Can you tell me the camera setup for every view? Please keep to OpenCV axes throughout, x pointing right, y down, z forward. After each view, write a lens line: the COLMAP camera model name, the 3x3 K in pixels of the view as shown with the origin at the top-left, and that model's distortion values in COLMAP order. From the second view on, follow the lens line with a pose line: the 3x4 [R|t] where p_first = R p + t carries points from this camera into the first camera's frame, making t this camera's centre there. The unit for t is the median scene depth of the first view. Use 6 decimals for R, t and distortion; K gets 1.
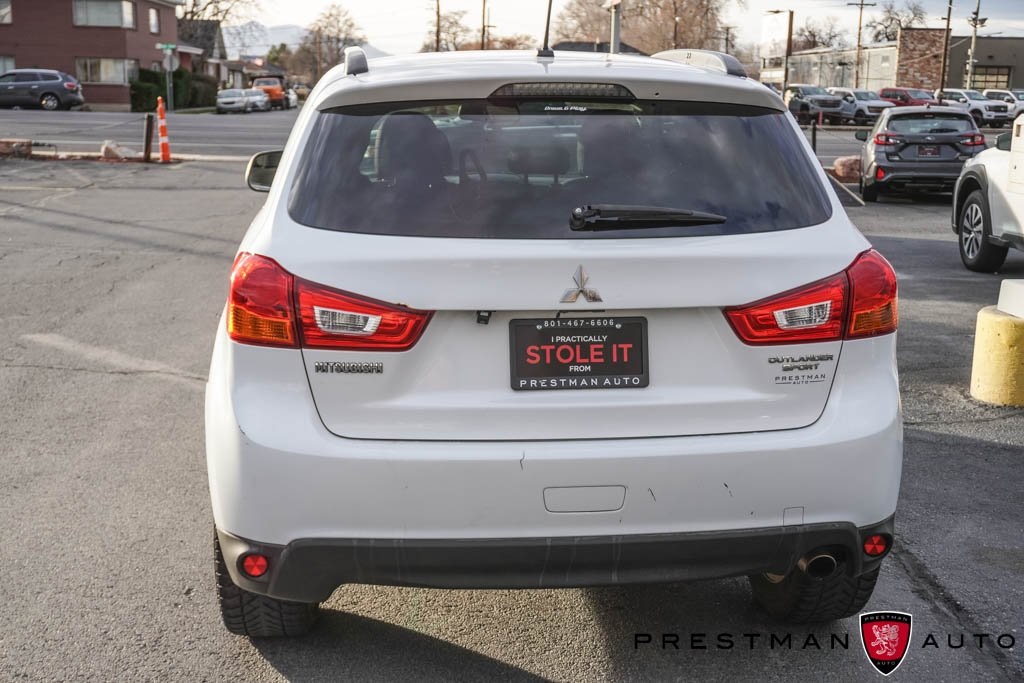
lens RADIAL K [[1175.9, 0, 512.0], [0, 1175.9, 343.7], [0, 0, 1]] dist [0.026715, 0.000000]
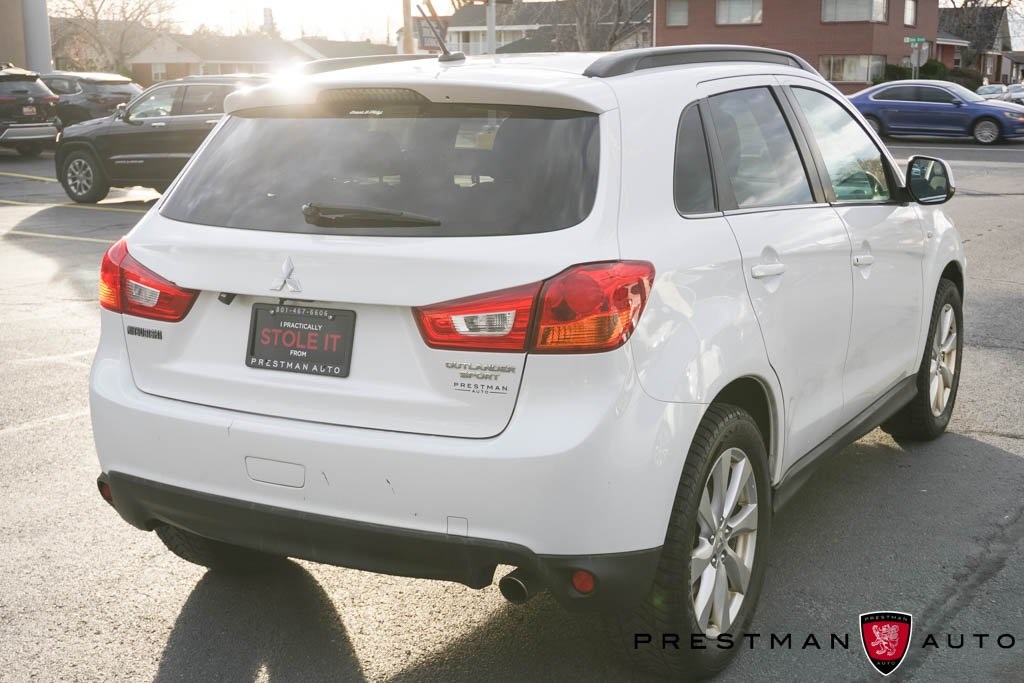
lens RADIAL K [[1290.1, 0, 509.7], [0, 1290.1, 342.3], [0, 0, 1]] dist [-0.000170, 0.000000]
pose [[0.821729, 0.094563, -0.561978, 0.860176], [-0.103773, 0.994479, 0.015601, -0.026927], [0.560350, 0.045499, 0.827005, 0.128052]]
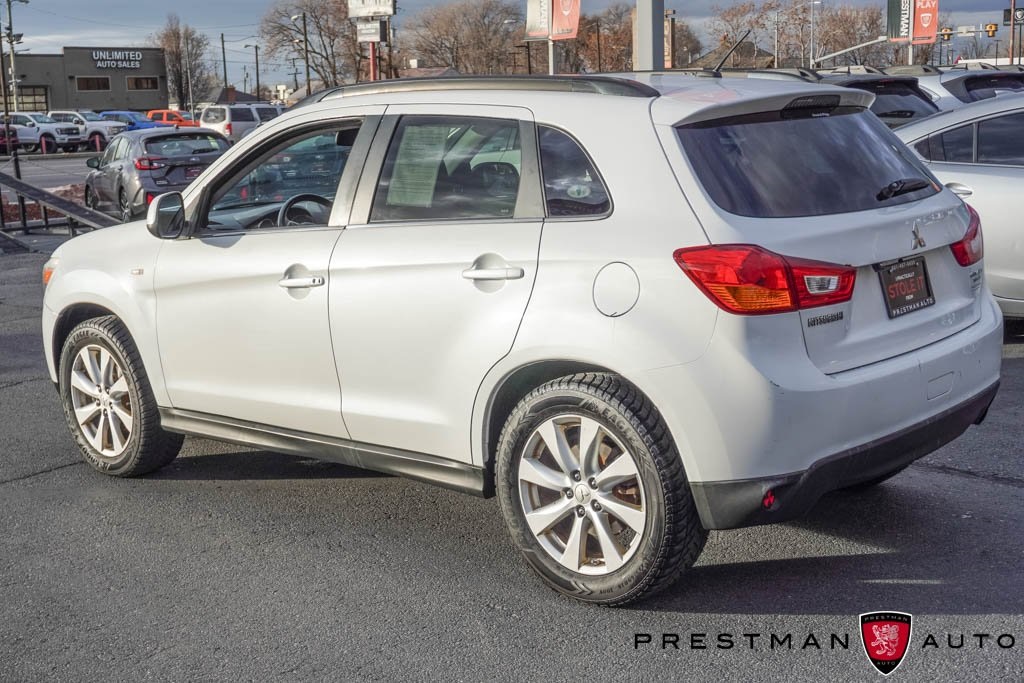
lens RADIAL K [[1351.3, 0, 512.5], [0, 1351.3, 340.8], [0, 0, 1]] dist [0.021845, 0.000000]
pose [[0.729157, -0.156069, 0.666312, -1.319604], [0.186081, 0.982179, 0.026422, -0.056551], [-0.658562, 0.104722, 0.745205, 0.124475]]
